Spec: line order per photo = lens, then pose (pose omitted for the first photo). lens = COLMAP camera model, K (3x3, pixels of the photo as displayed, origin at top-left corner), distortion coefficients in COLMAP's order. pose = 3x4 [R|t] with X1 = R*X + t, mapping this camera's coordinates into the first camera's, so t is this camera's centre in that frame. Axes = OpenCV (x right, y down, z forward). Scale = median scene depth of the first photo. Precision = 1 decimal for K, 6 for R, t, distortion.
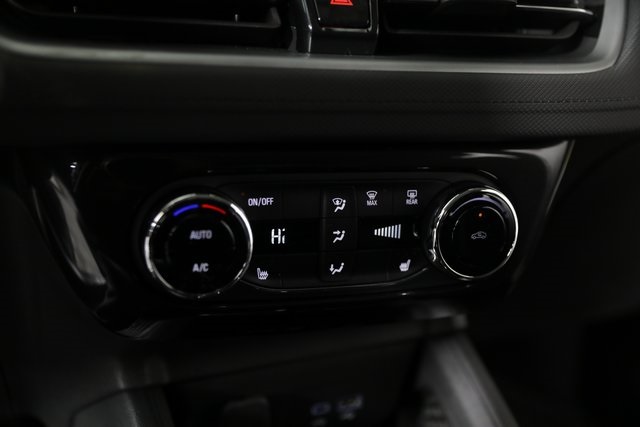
lens RADIAL K [[802.6, 0, 320.0], [0, 802.6, 213.4], [0, 0, 1]] dist [-0.025310, 0.000000]
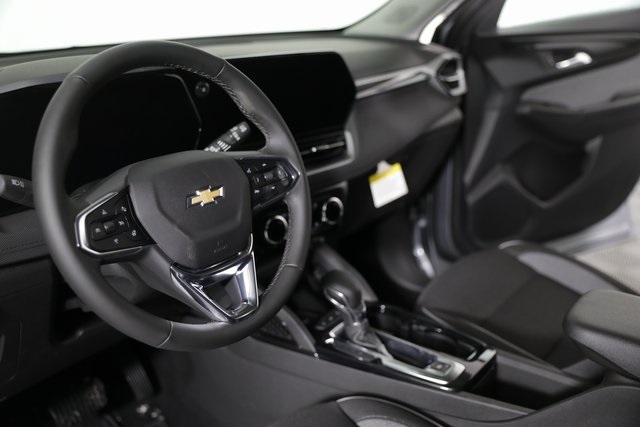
lens RADIAL K [[628.5, 0, 316.6], [0, 628.5, 215.4], [0, 0, 1]] dist [0.006240, 0.000000]
pose [[0.883860, -0.226654, 0.409168, -1.138542], [0.224514, 0.972974, 0.053986, -0.132475], [-0.410346, 0.044148, 0.910860, -1.716574]]
